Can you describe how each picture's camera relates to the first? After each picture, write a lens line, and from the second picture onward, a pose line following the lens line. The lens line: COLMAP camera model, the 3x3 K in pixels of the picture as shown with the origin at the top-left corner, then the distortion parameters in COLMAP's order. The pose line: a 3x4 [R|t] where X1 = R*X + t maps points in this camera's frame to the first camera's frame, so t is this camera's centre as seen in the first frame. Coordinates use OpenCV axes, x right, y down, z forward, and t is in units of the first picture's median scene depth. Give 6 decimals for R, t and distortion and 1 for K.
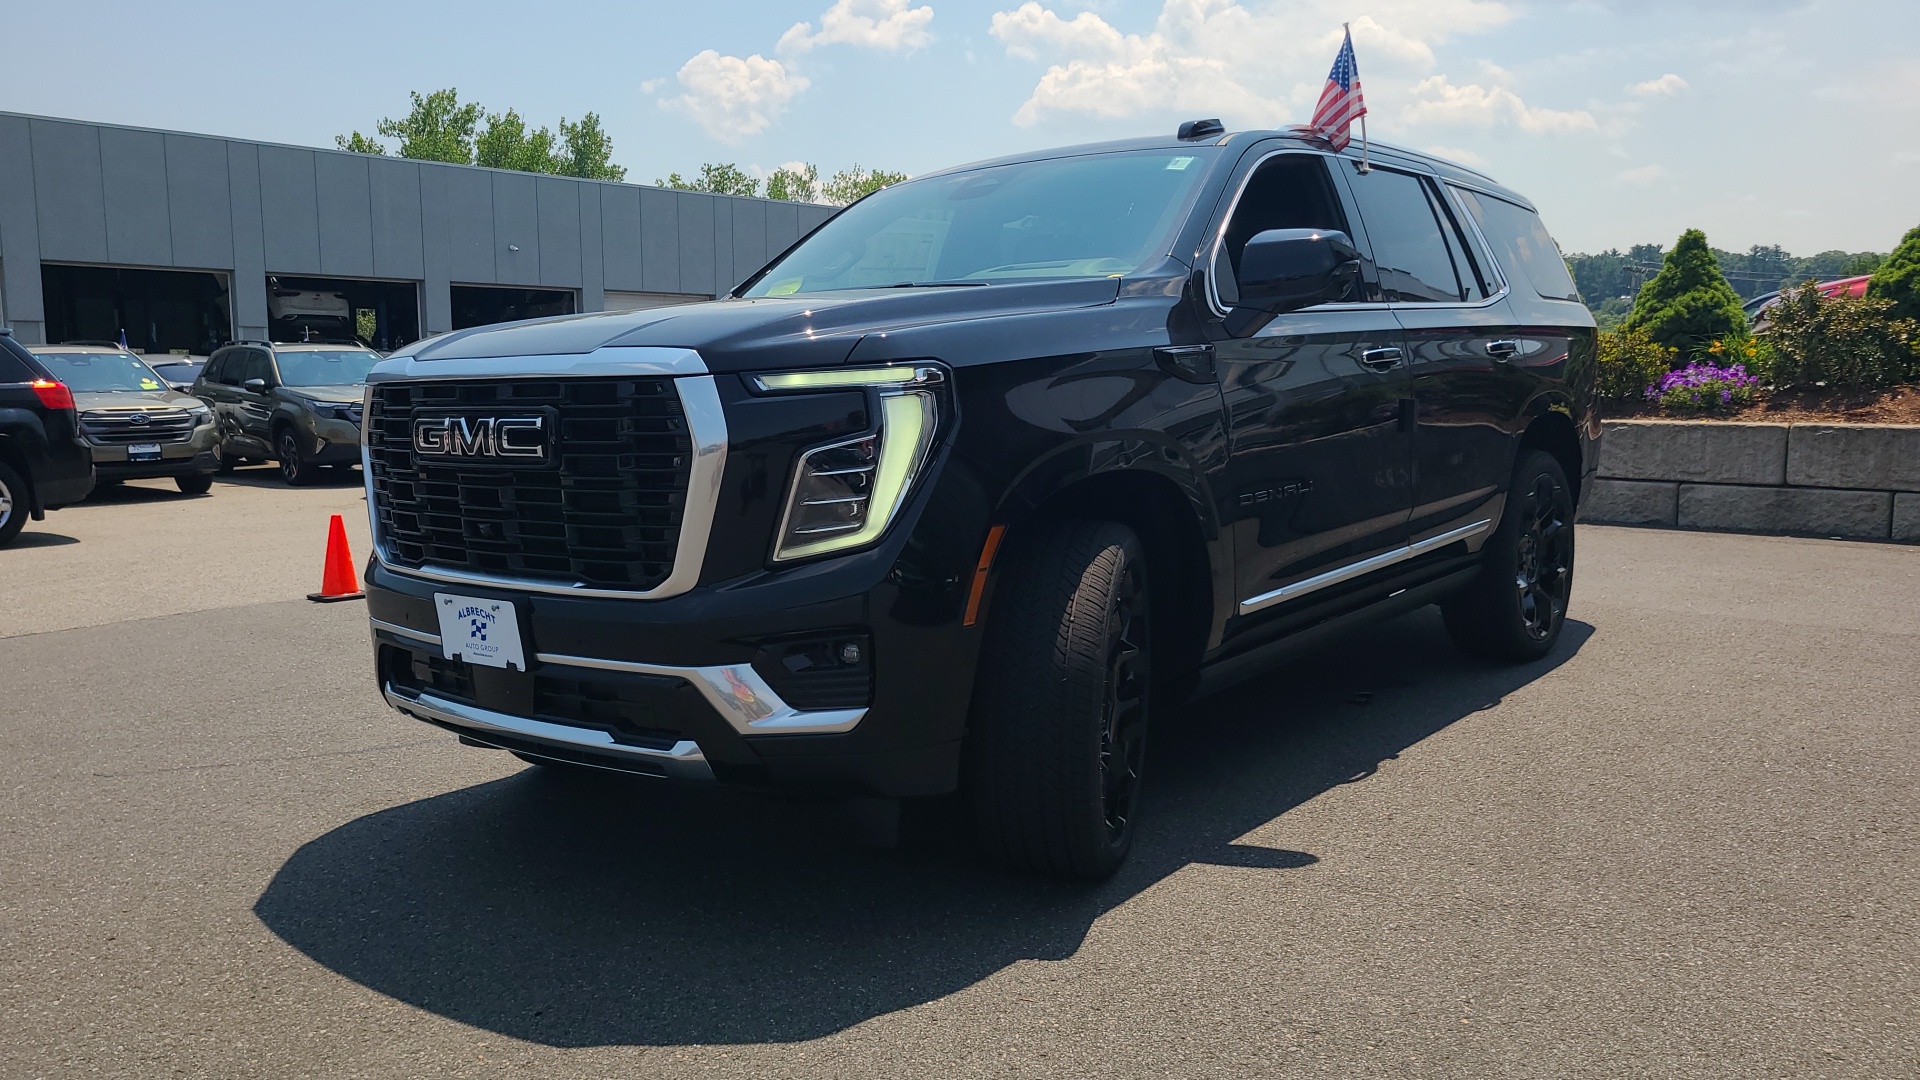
lens RADIAL K [[1401.3, 0, 945.3], [0, 1401.3, 539.1], [0, 0, 1]] dist [0.056290, -0.071504]
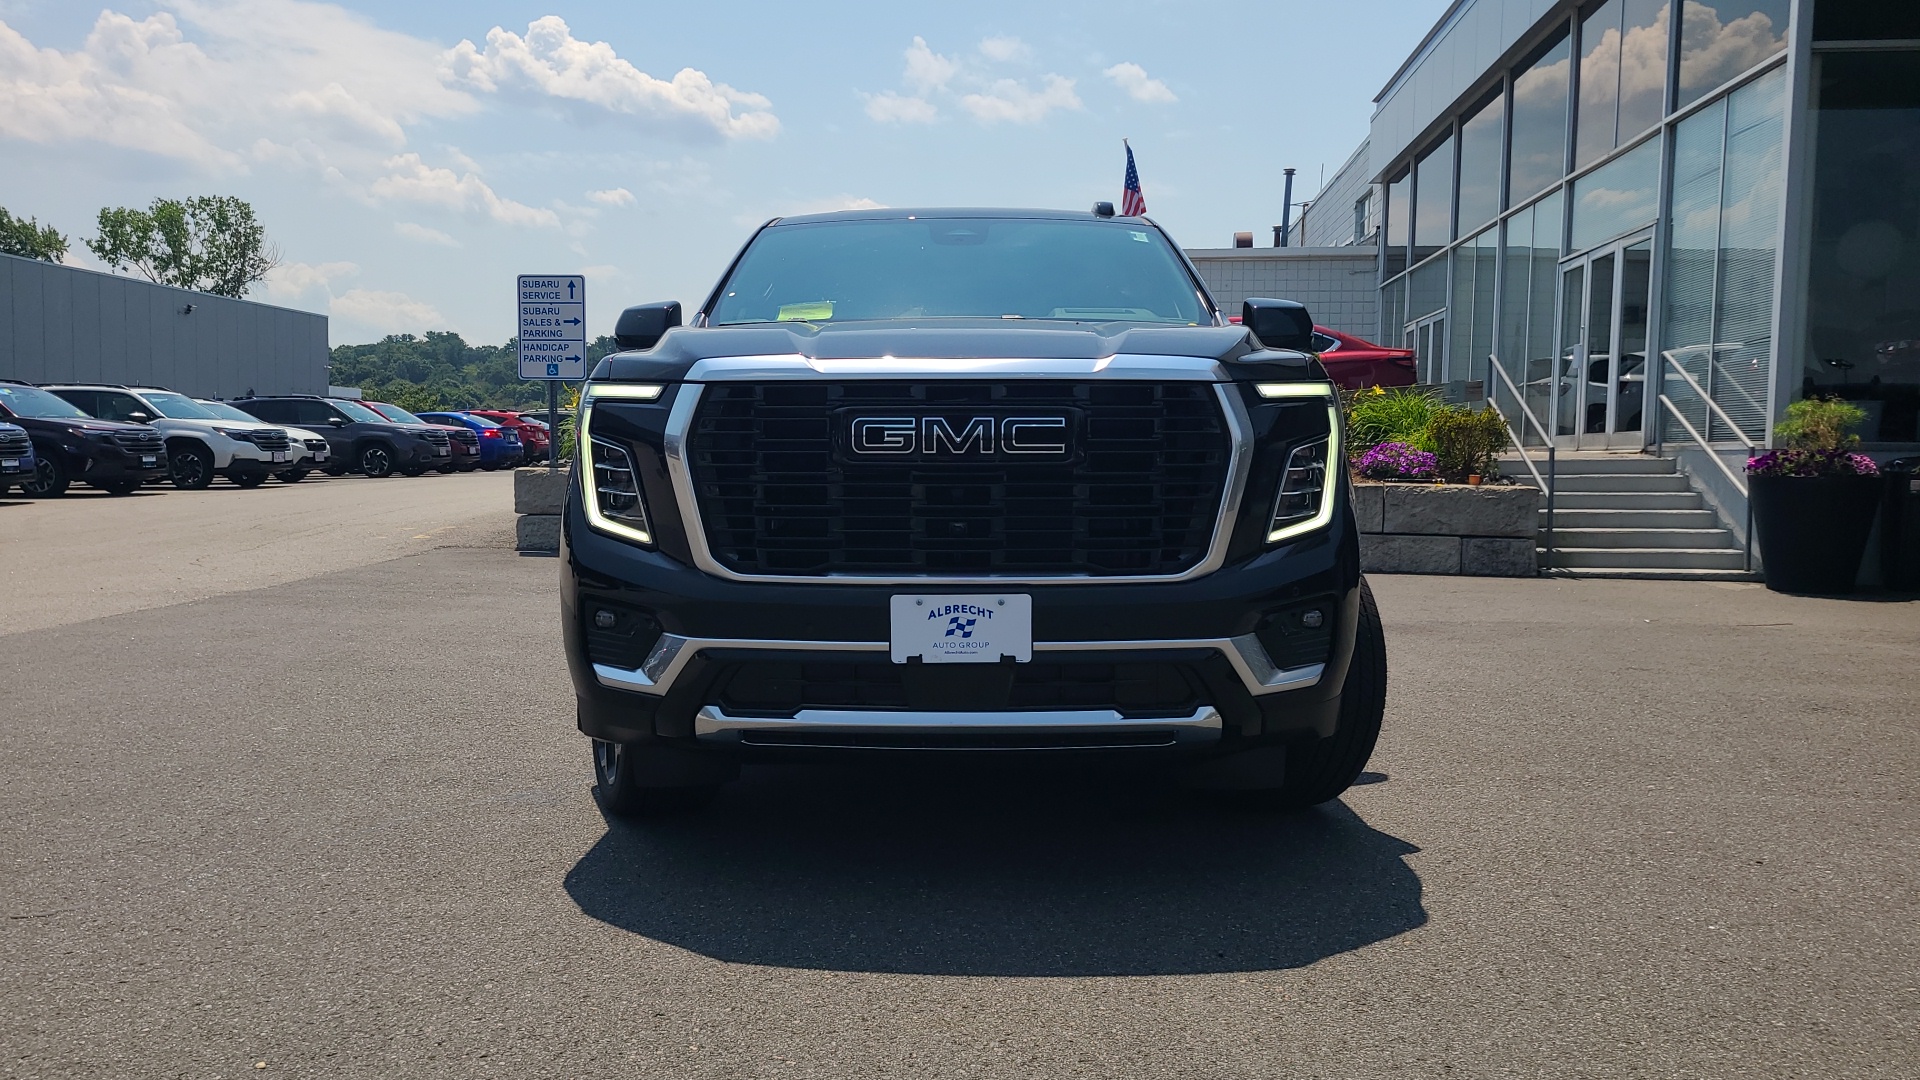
lens RADIAL K [[1401.3, 0, 945.3], [0, 1401.3, 539.1], [0, 0, 1]] dist [0.056290, -0.071504]
pose [[0.792818, -0.018700, 0.609171, -1.031368], [0.049482, 0.998204, -0.033757, 0.037769], [-0.607446, 0.056906, 0.792320, 0.229527]]
